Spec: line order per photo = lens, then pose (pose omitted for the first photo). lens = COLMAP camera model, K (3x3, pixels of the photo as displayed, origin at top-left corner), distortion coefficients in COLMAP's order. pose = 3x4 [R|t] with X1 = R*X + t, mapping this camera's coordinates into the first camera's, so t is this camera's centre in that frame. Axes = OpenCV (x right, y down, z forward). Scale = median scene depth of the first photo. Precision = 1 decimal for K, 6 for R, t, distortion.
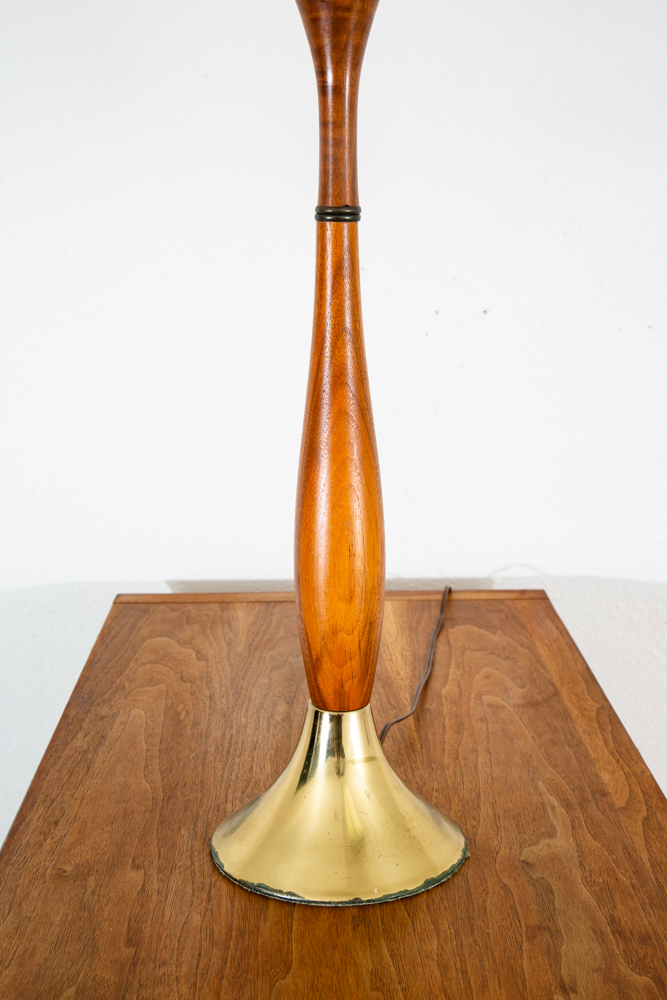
lens RADIAL K [[1630.6, 0, 376.1], [0, 1630.6, 494.2], [0, 0, 1]] dist [0.109156, 0.000000]
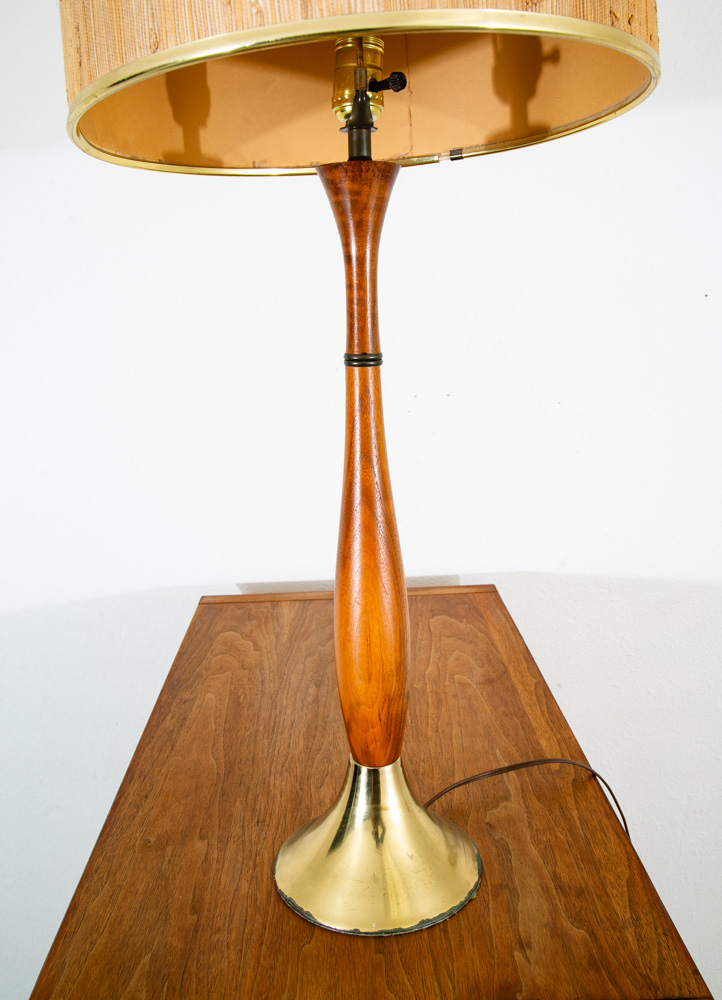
lens RADIAL K [[1036.6, 0, 410.6], [0, 1036.6, 536.3], [0, 0, 1]] dist [-0.054720, 0.000000]
pose [[0.999237, -0.029221, 0.025903, 0.009020], [0.028165, 0.998793, 0.040243, -0.040795], [-0.027048, -0.039482, 0.998854, 0.128908]]
